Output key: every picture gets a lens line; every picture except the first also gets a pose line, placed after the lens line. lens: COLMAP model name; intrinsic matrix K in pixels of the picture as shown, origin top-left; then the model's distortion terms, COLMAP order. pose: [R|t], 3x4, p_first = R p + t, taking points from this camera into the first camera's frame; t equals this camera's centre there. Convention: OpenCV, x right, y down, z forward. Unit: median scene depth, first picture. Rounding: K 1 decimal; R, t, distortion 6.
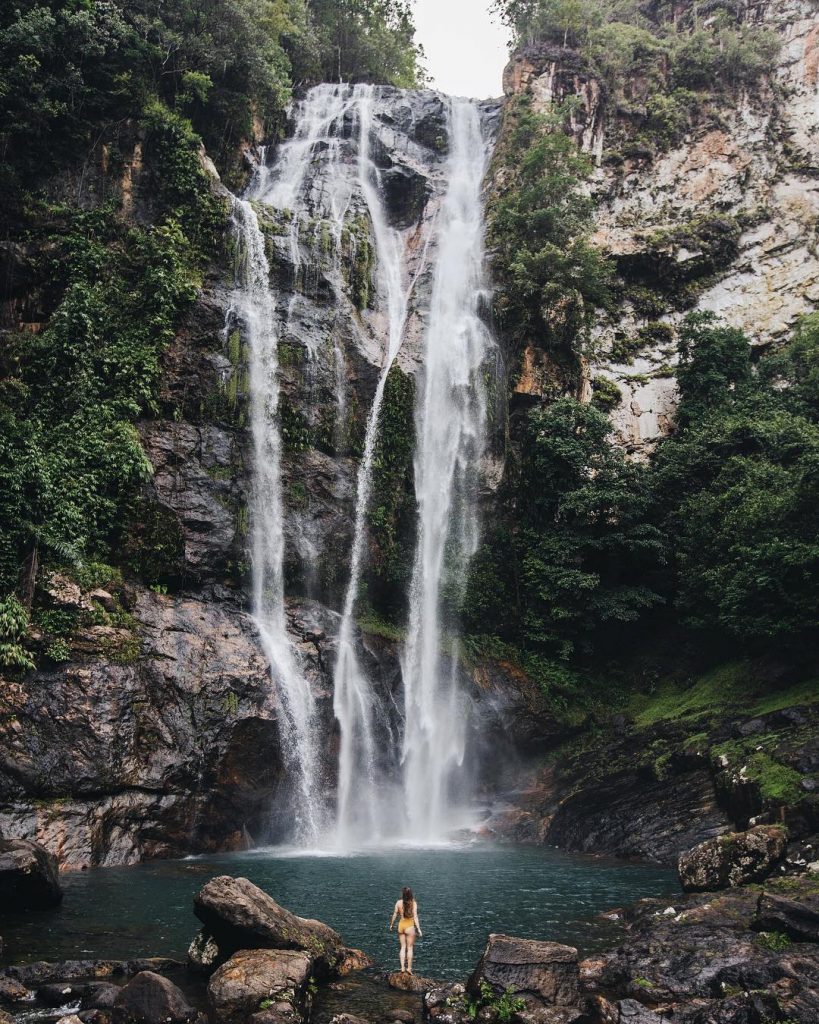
lens RADIAL K [[856.7, 0, 410.8], [0, 856.7, 591.8], [0, 0, 1]] dist [-0.004186, -0.004938]
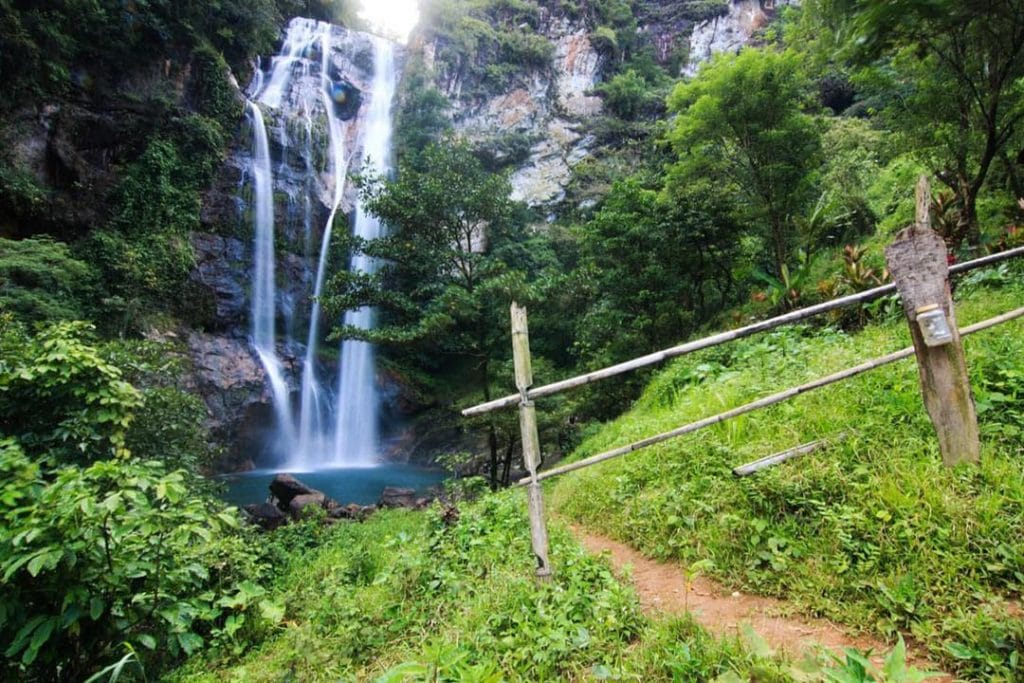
lens RADIAL K [[551.0, 0, 512.0], [0, 551.0, 341.5], [0, 0, 1]] dist [-0.015677, -0.000380]
pose [[0.946541, 0.042969, 0.319709, -0.026873], [-0.060601, 0.997129, 0.045401, -0.047025], [-0.316840, -0.062349, 0.946427, -0.199990]]
